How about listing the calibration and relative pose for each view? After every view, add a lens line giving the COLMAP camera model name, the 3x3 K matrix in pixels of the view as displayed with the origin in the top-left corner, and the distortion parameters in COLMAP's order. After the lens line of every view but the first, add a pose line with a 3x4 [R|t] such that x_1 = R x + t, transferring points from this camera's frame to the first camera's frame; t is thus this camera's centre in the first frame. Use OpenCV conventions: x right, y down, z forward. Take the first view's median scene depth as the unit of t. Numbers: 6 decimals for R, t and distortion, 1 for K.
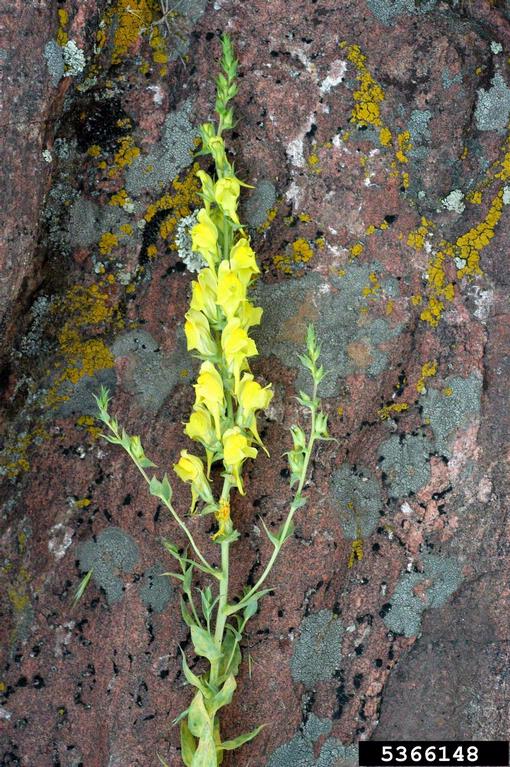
lens RADIAL K [[2263.8, 0, 255.5], [0, 2263.8, 384.9], [0, 0, 1]] dist [0.016999, 0.000000]
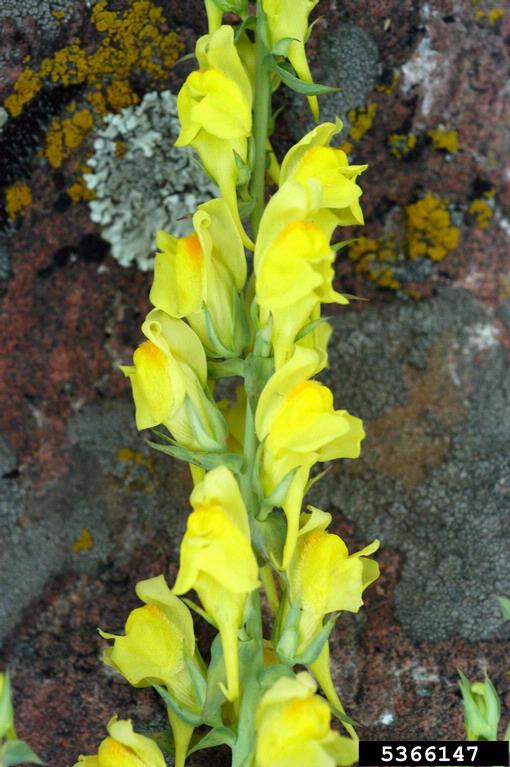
lens RADIAL K [[2263.8, 0, 255.4], [0, 2263.8, 380.1], [0, 0, 1]] dist [0.016999, 0.000000]
pose [[0.990562, 0.067231, 0.119444, -0.049540], [-0.066872, 0.997737, -0.007015, -0.030476], [-0.119645, -0.001039, 0.992816, 0.639498]]
